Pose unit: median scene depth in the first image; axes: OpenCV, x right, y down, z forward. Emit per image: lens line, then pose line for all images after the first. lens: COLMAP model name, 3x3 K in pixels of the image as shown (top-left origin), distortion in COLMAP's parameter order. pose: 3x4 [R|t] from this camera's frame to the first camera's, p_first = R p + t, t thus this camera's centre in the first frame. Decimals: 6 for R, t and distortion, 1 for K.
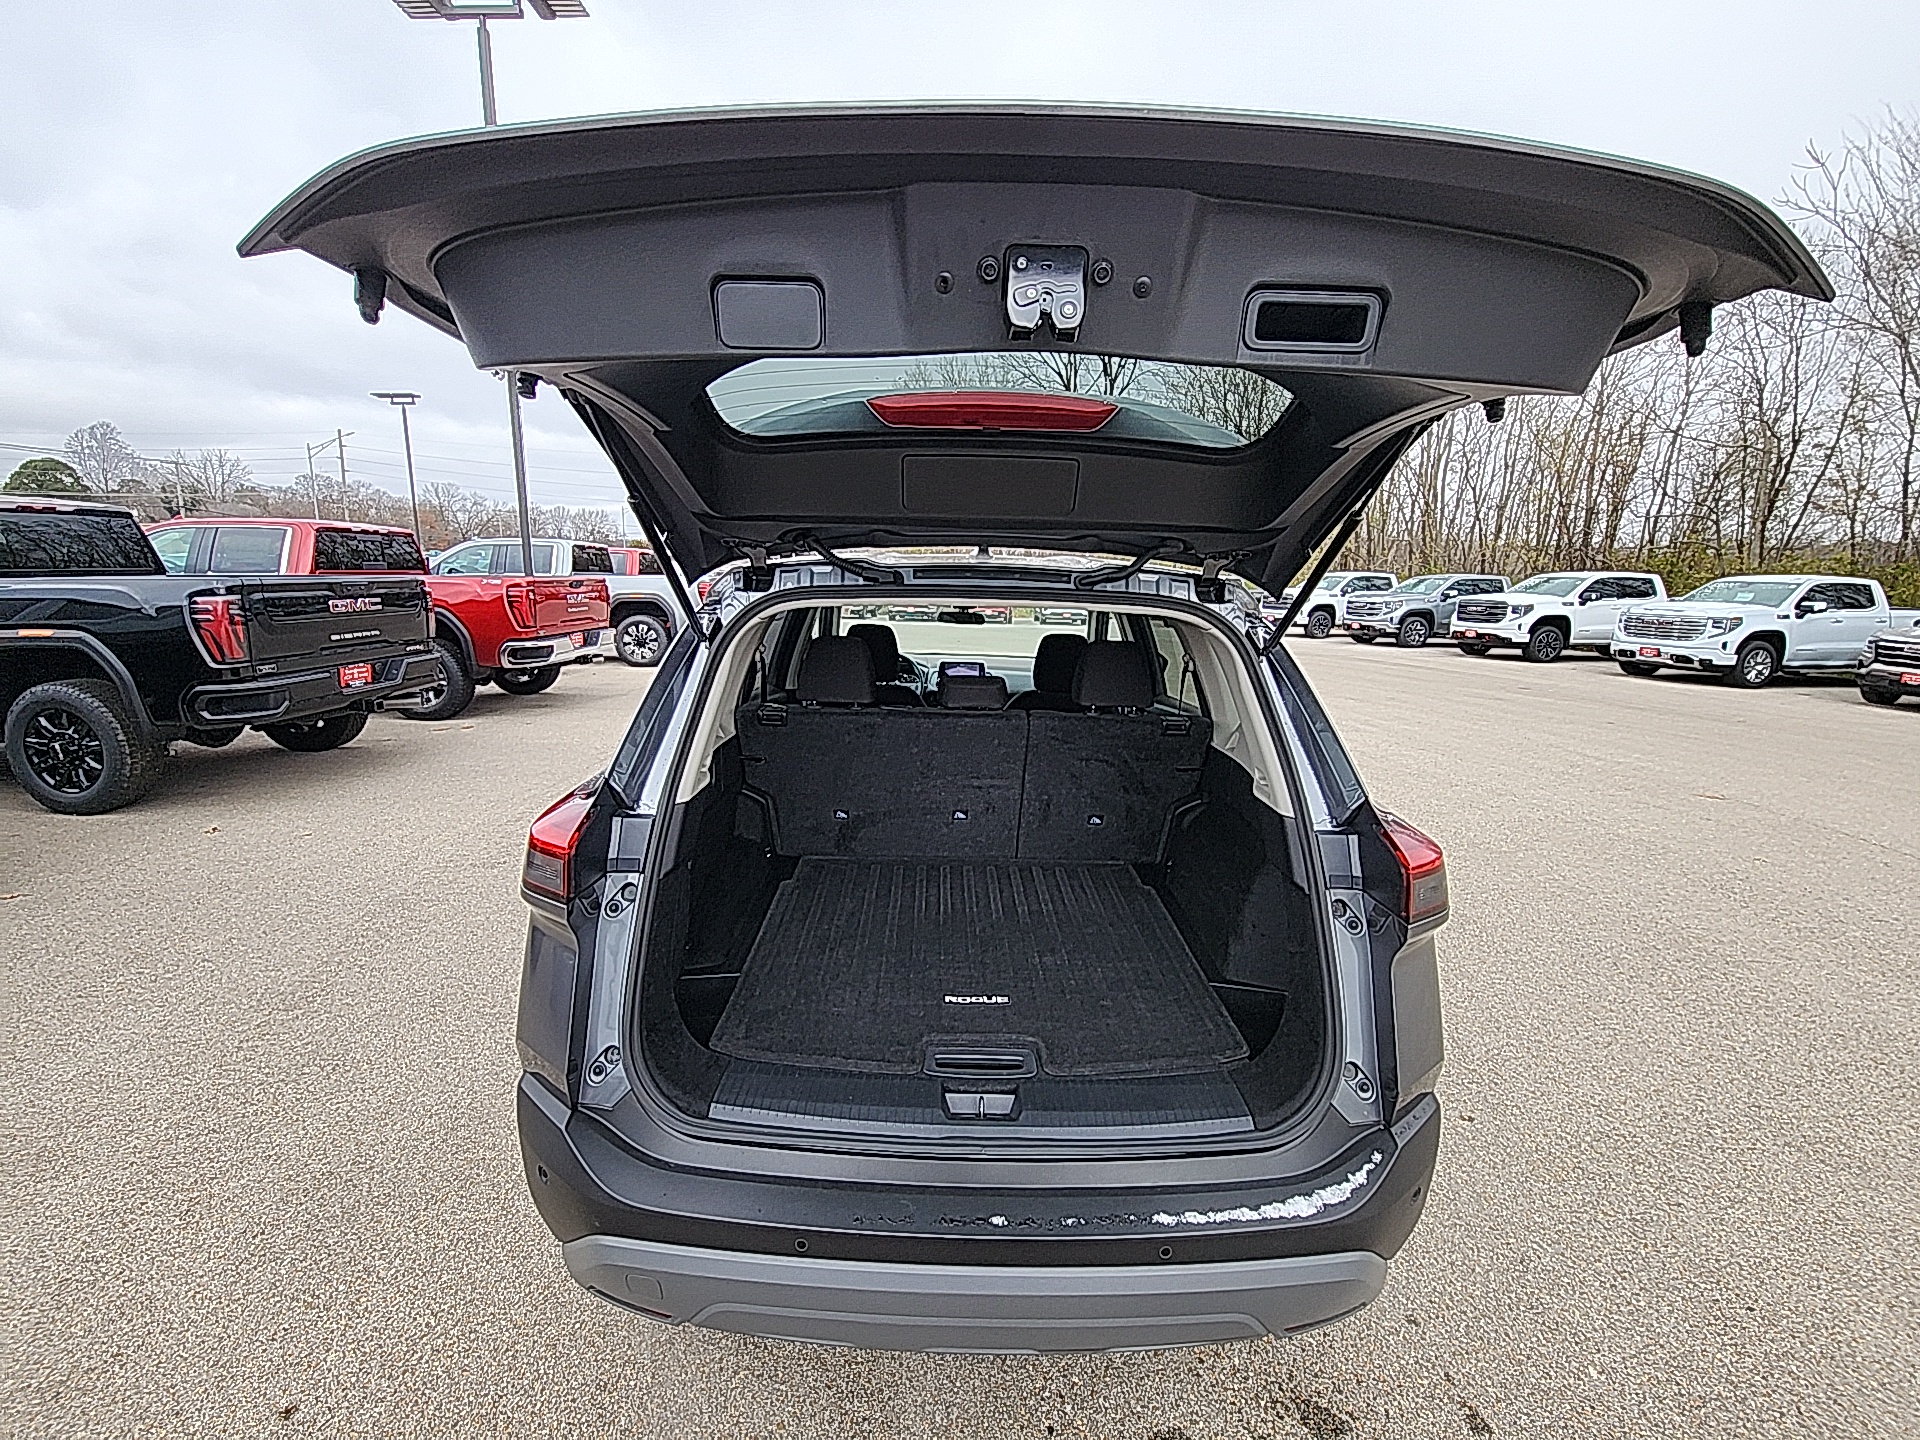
lens RADIAL K [[761.9, 0, 948.9], [0, 761.9, 716.7], [0, 0, 1]] dist [0.012828, -0.008922]
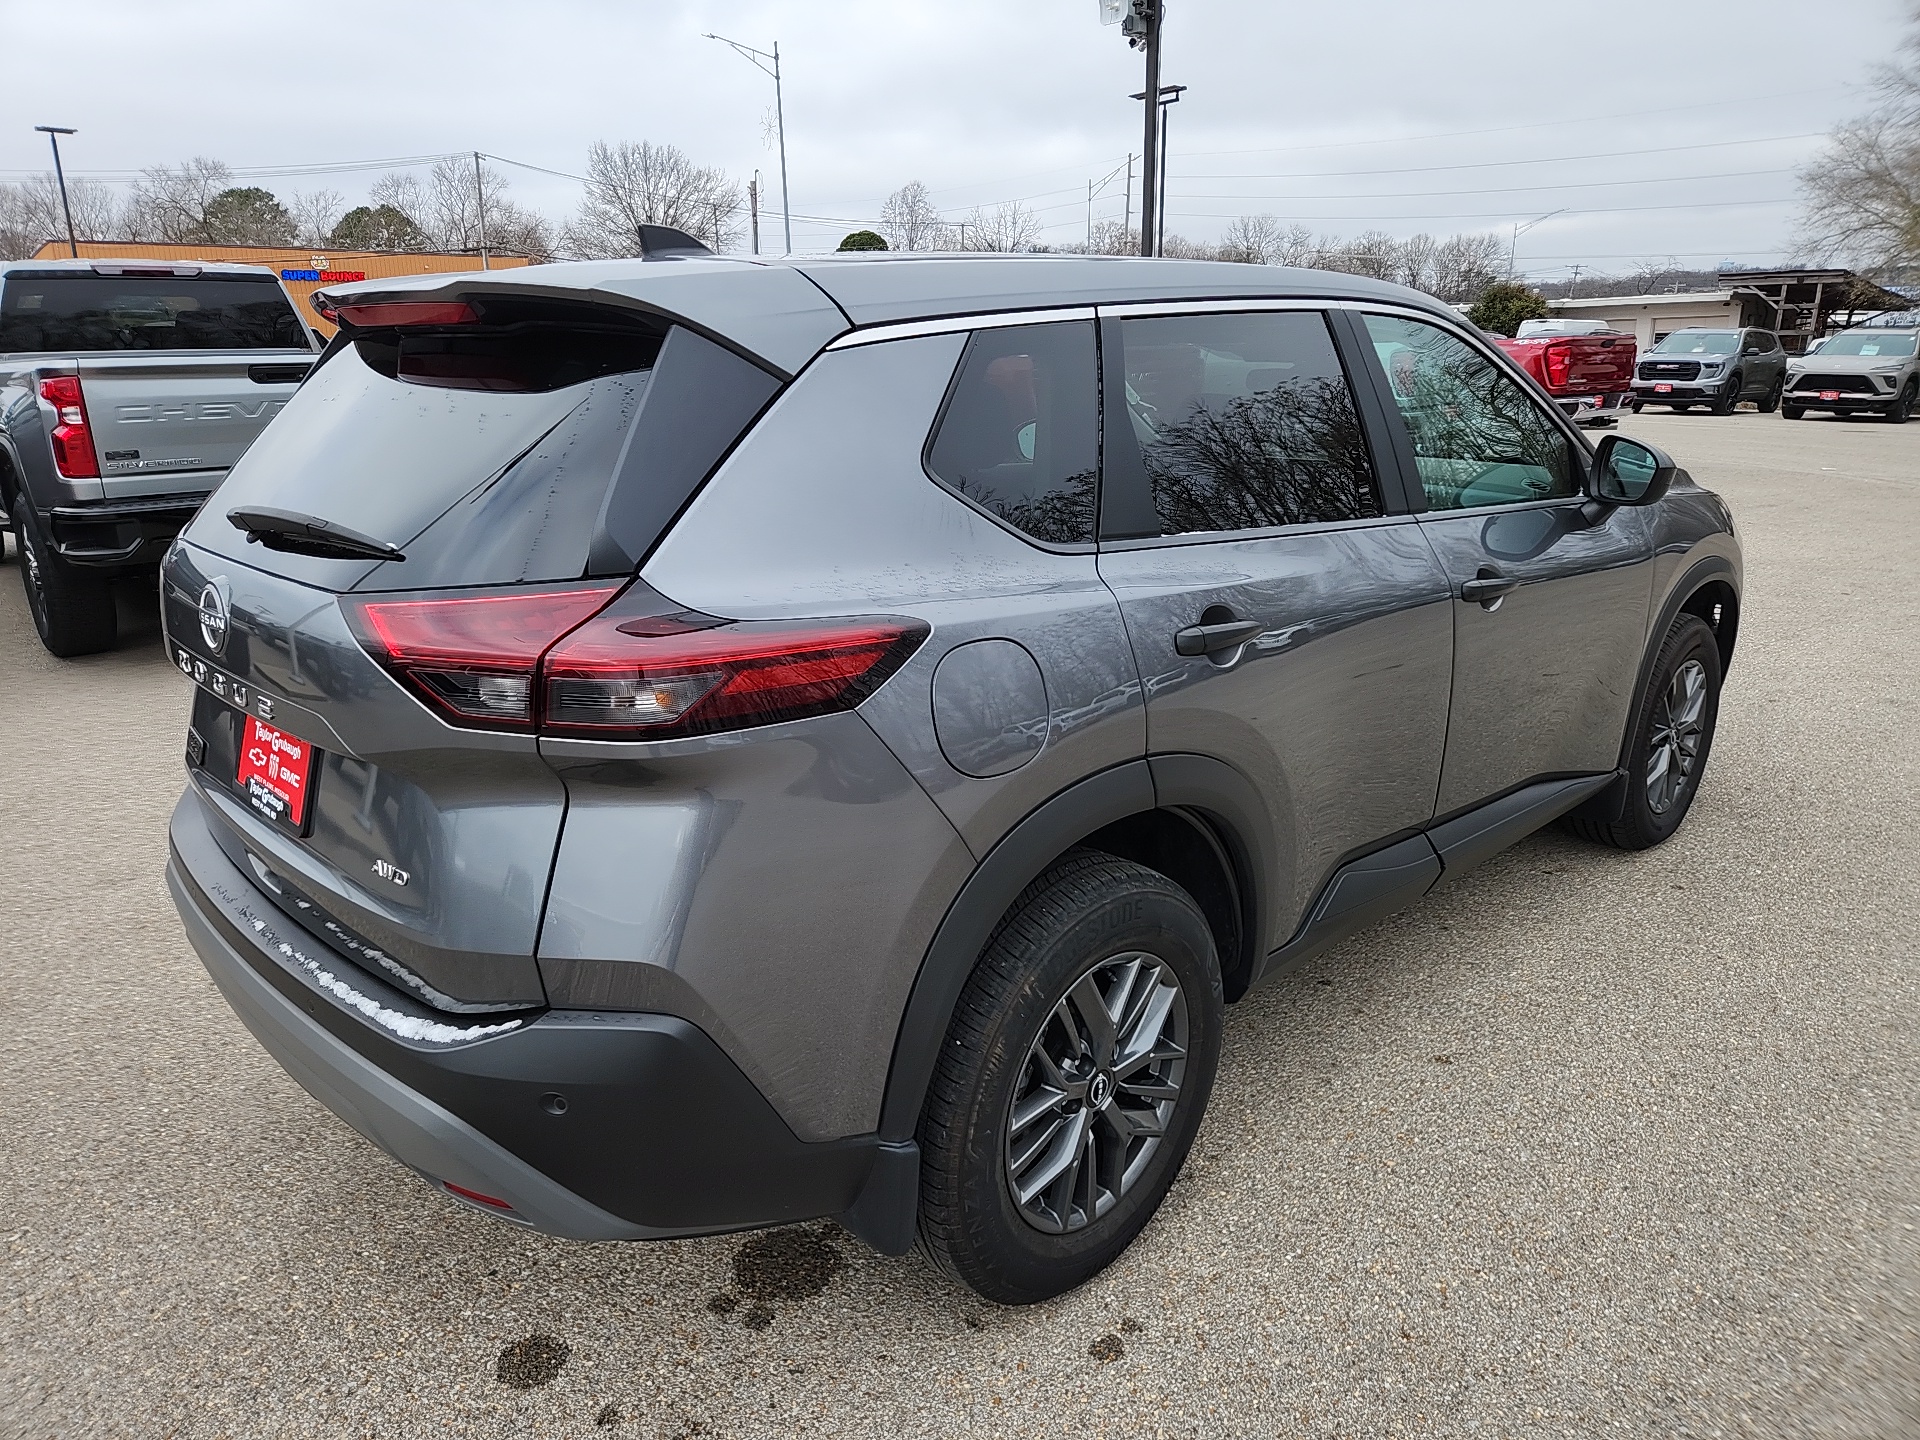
lens RADIAL K [[1259.3, 0, 928.3], [0, 1259.3, 724.7], [0, 0, 1]] dist [0.068942, -0.053798]
pose [[0.690318, 0.179304, -0.700936, 0.236896], [-0.106289, 0.983426, 0.146887, 0.006095], [0.715656, -0.026897, 0.697935, 0.058444]]
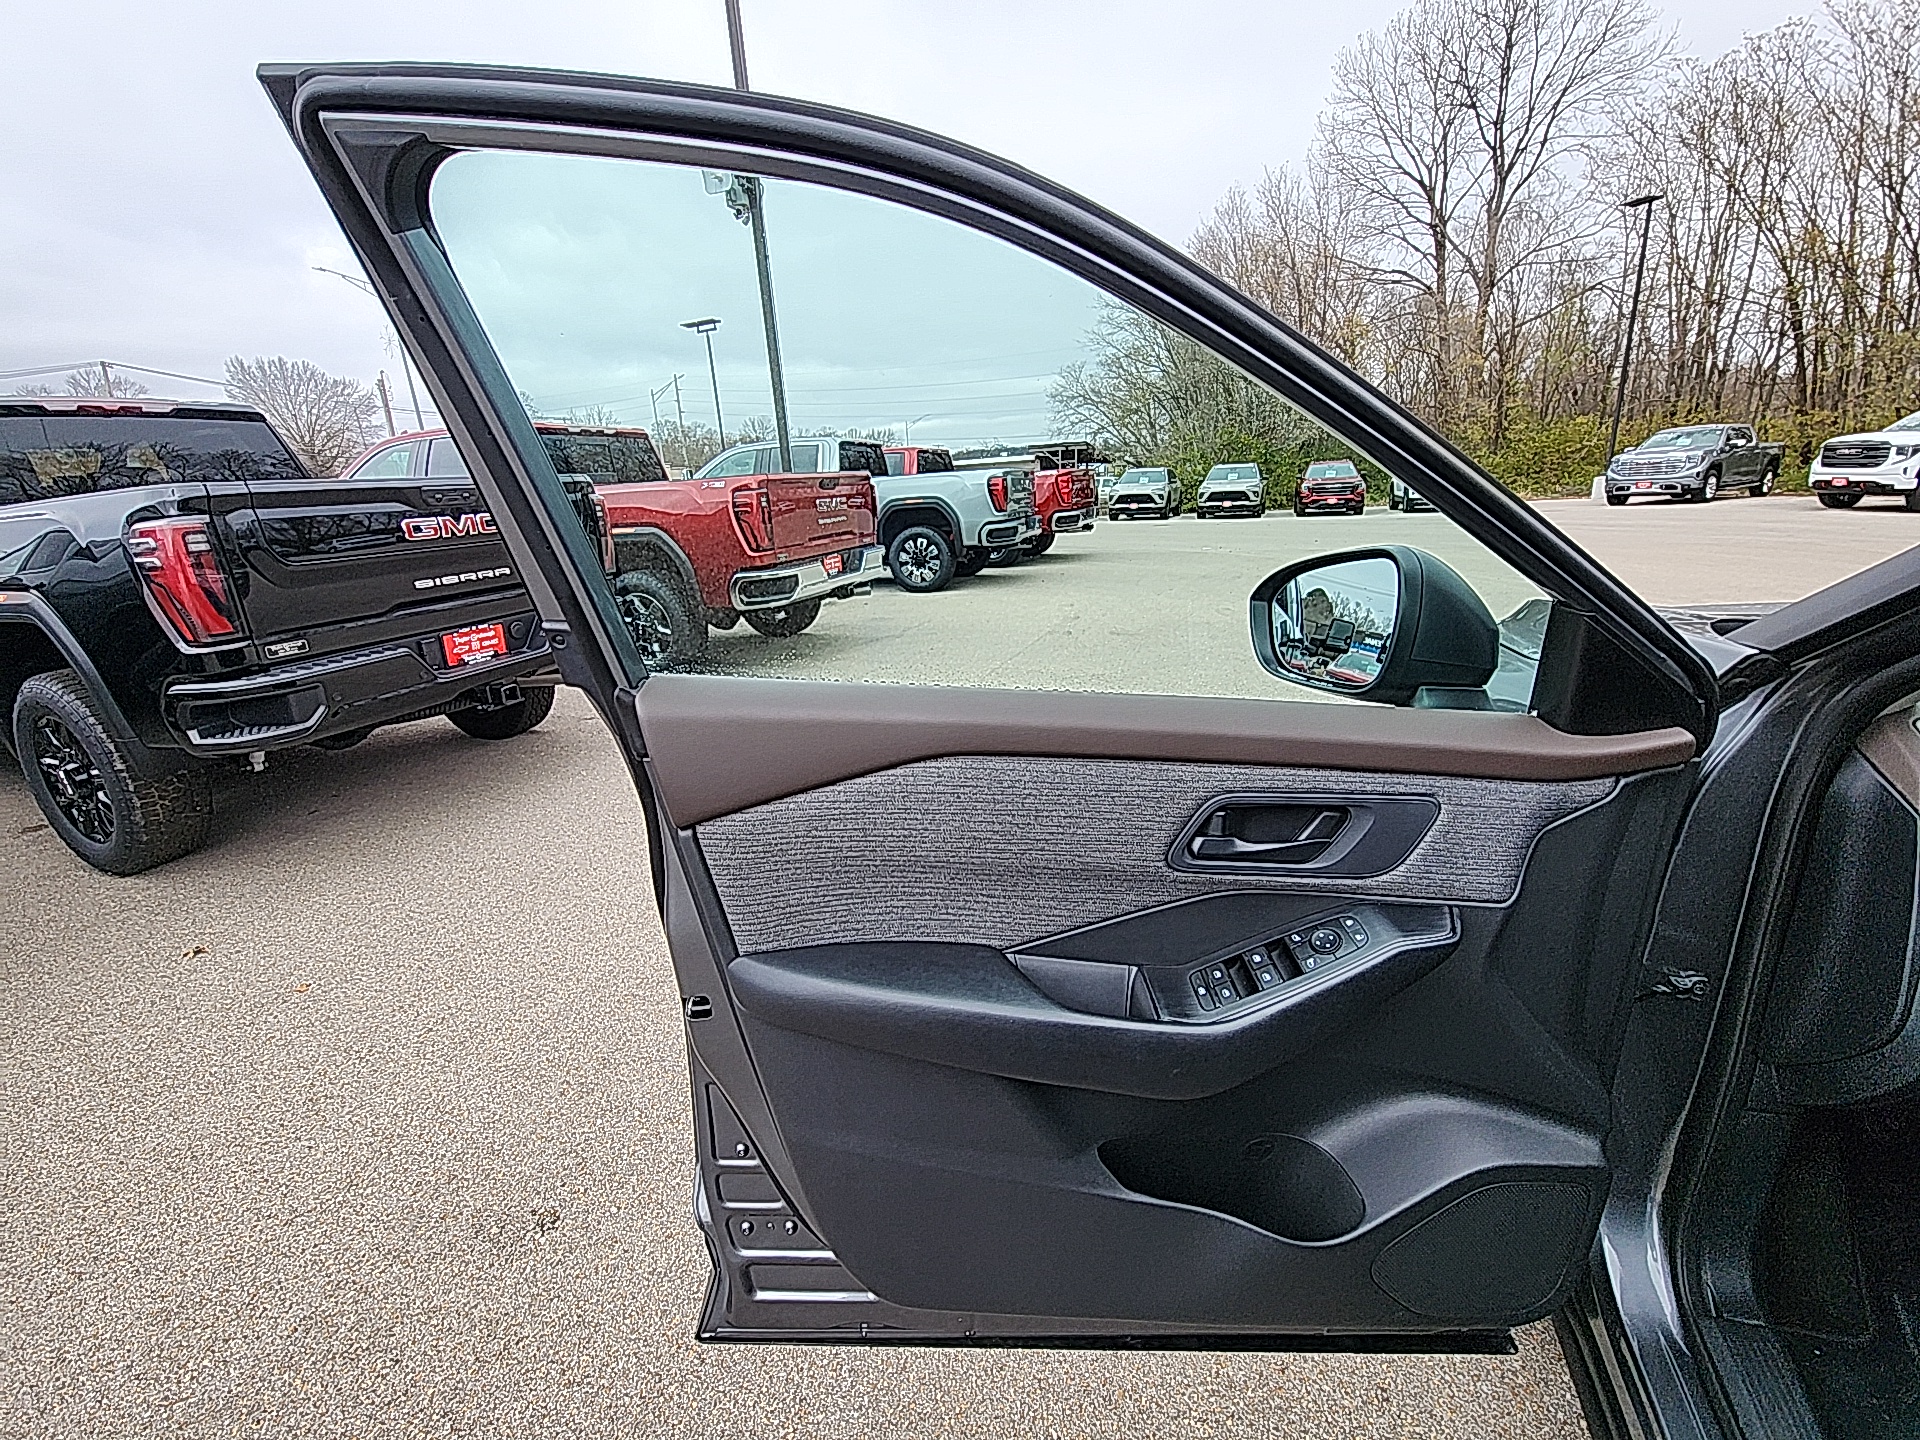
lens RADIAL K [[765.0, 0, 958.0], [0, 765.0, 716.1], [0, 0, 1]] dist [0.018024, -0.012945]
pose [[0.941867, 0.030856, -0.334566, -0.133395], [0.008838, 0.993154, 0.116476, -0.041810], [0.335869, -0.112662, 0.935147, 0.353653]]
